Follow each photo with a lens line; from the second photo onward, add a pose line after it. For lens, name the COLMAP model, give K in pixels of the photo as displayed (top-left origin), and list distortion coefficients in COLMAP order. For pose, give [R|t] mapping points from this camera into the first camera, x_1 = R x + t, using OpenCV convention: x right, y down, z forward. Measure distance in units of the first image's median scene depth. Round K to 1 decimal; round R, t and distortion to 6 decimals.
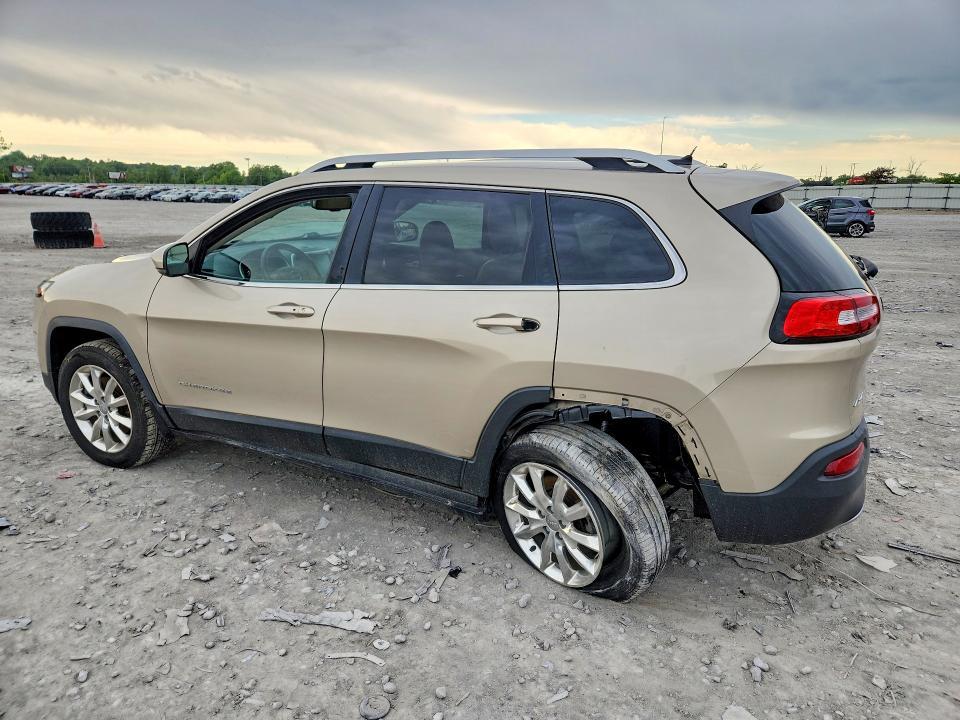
lens RADIAL K [[712.7, 0, 485.7], [0, 712.7, 361.1], [0, 0, 1]] dist [0.050271, -0.035272]
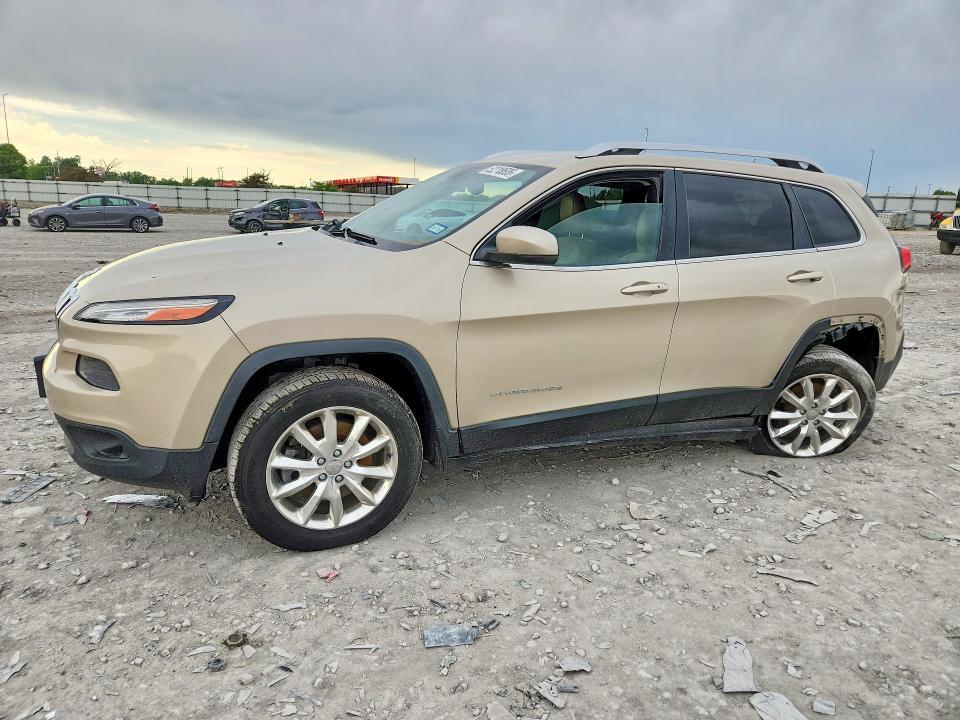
lens RADIAL K [[712.7, 0, 475.9], [0, 712.7, 365.2], [0, 0, 1]] dist [0.050271, -0.035272]
pose [[0.568105, -0.159362, 0.807379, -1.220324], [0.157620, 0.983979, 0.083311, -0.083599], [-0.807721, 0.079930, 0.584122, 0.581757]]
